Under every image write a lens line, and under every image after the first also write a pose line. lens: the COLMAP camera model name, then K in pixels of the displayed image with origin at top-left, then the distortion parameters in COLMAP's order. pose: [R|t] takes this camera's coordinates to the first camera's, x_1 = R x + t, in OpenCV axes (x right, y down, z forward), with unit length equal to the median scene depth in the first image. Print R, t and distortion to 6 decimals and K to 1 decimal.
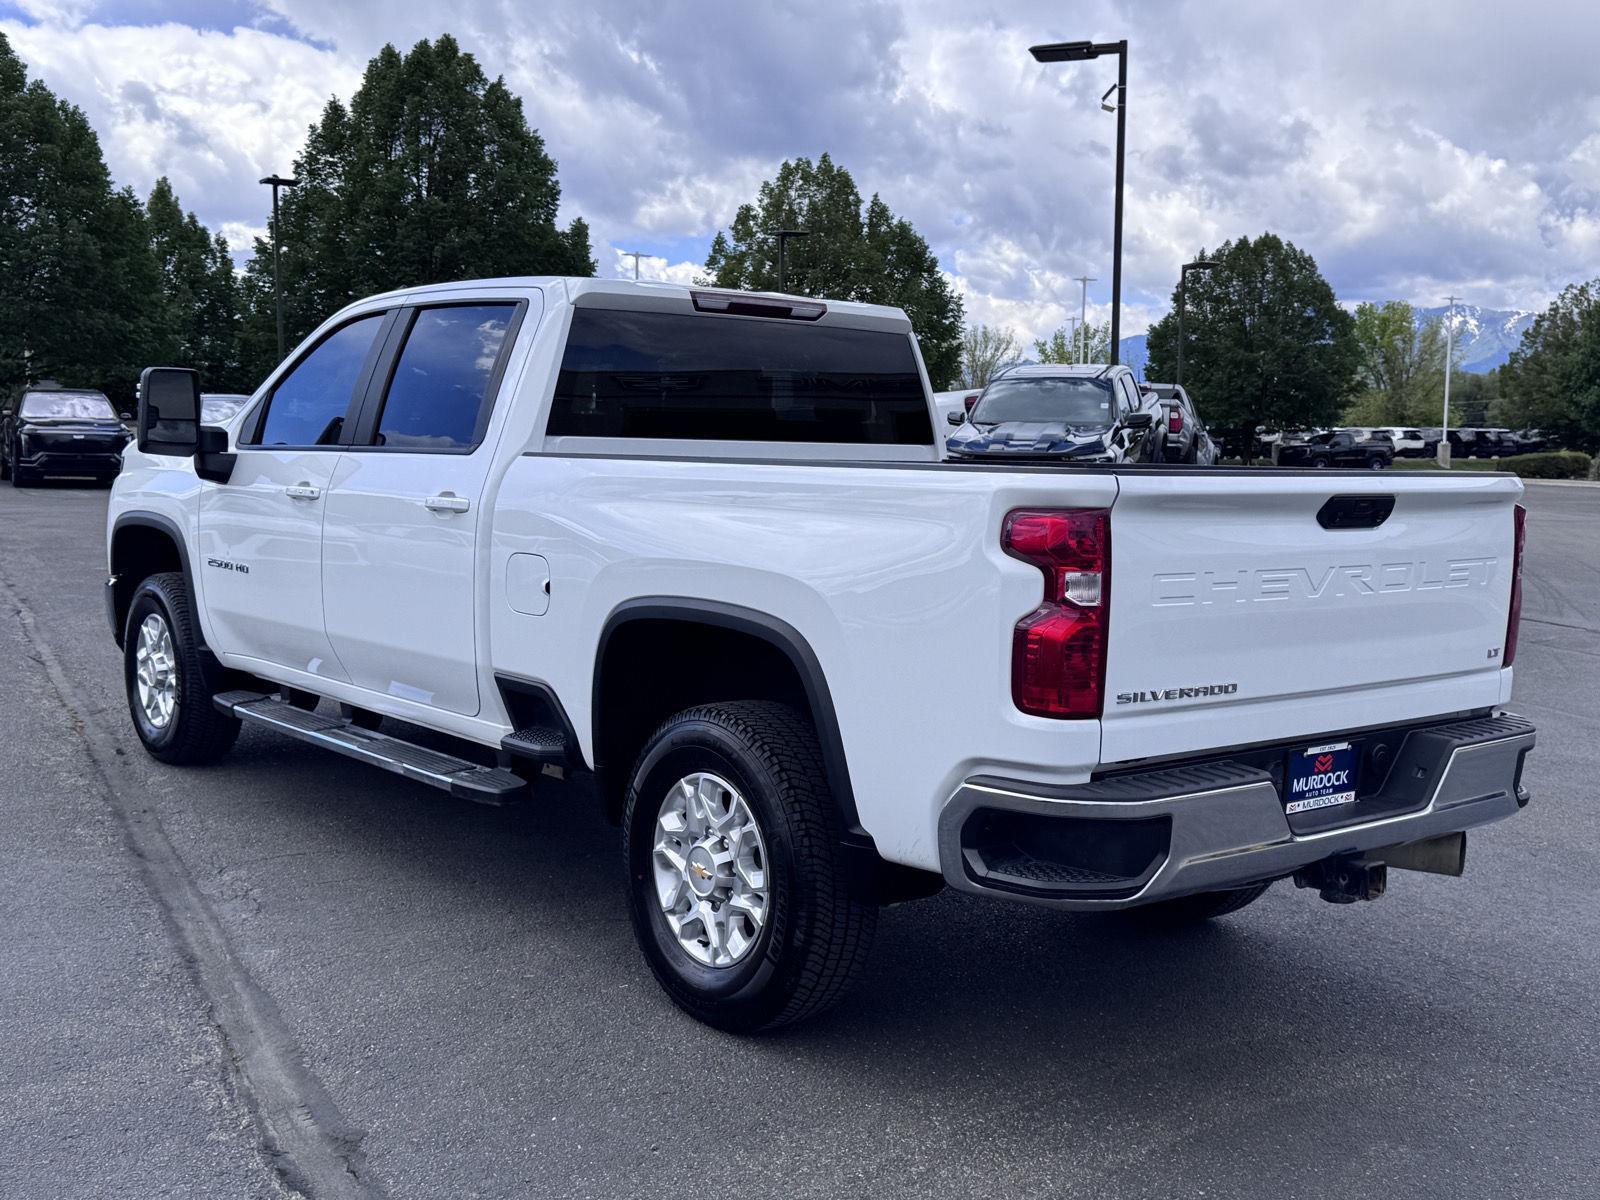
lens RADIAL K [[1730.3, 0, 788.1], [0, 1730.3, 596.3], [0, 0, 1]] dist [0.058991, 0.000000]
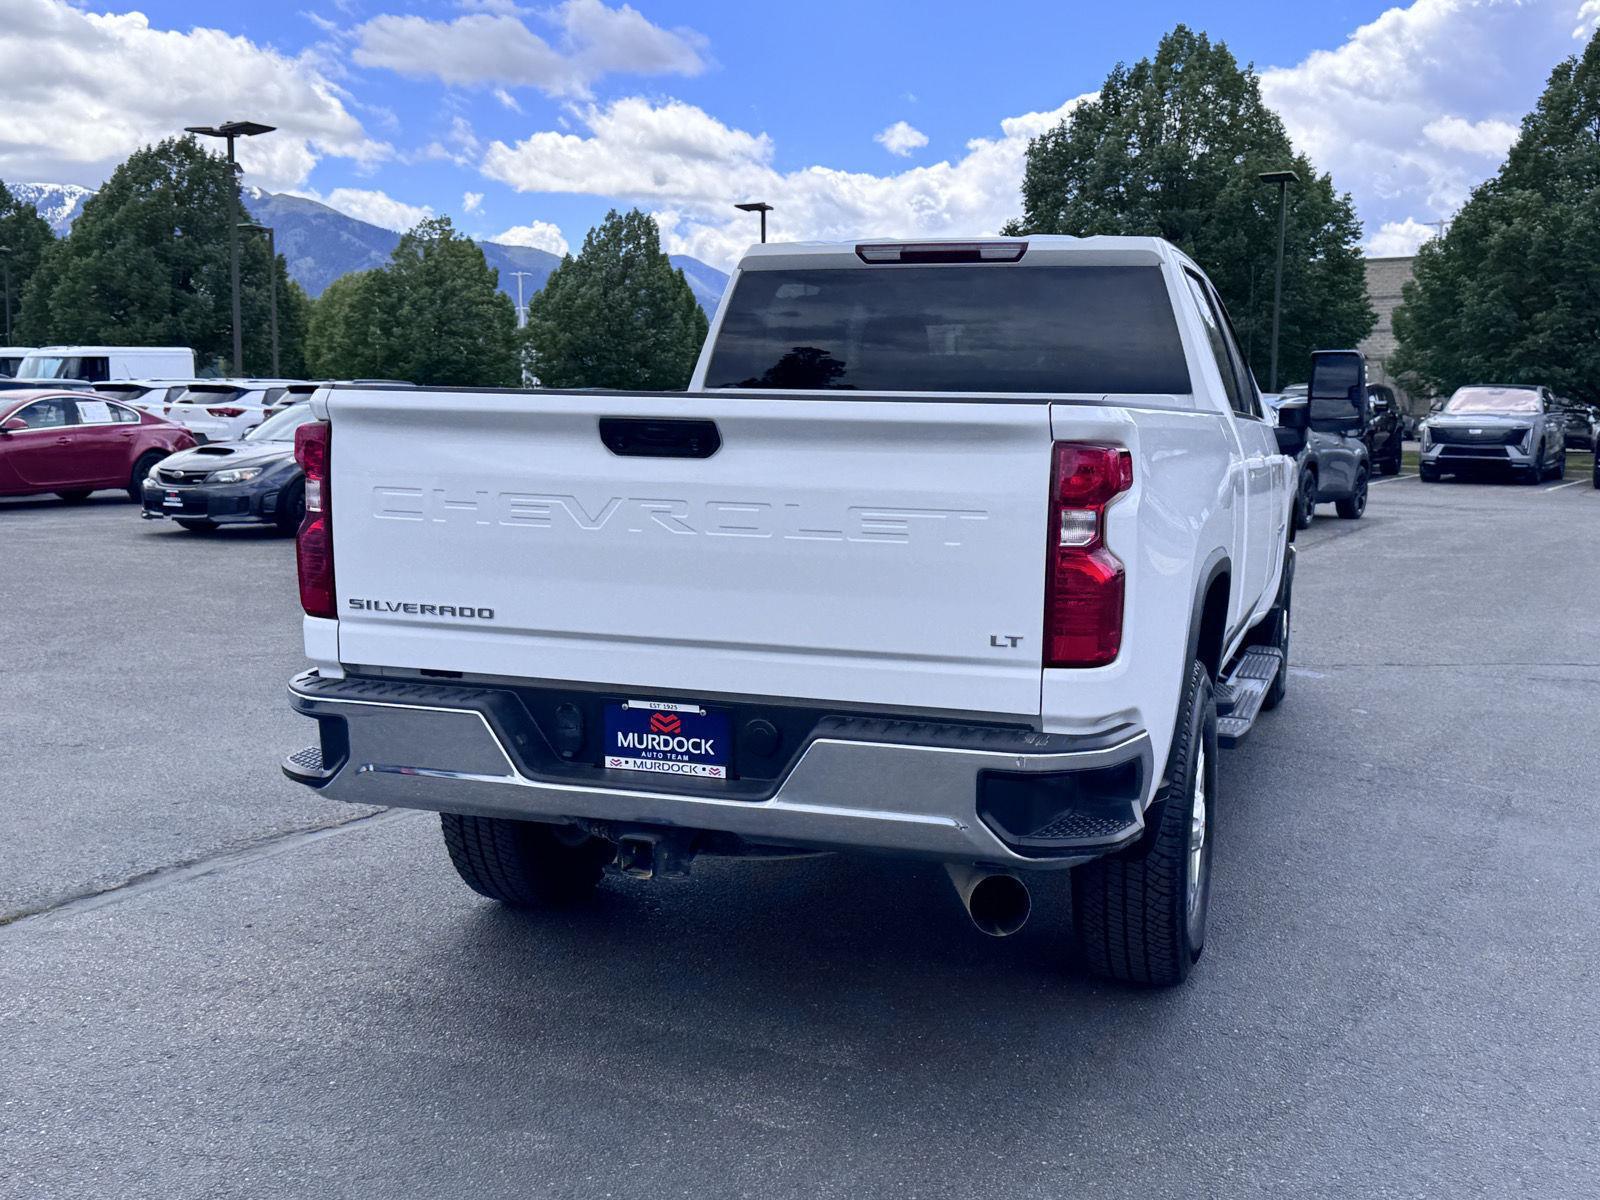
lens RADIAL K [[1730.3, 0, 799.6], [0, 1730.3, 629.7], [0, 0, 1]] dist [0.058991, 0.000000]
pose [[0.542569, 0.096626, -0.834436, 1.065644], [-0.088138, 0.994427, 0.057843, -0.008877], [0.835375, 0.042161, 0.548062, 0.562705]]
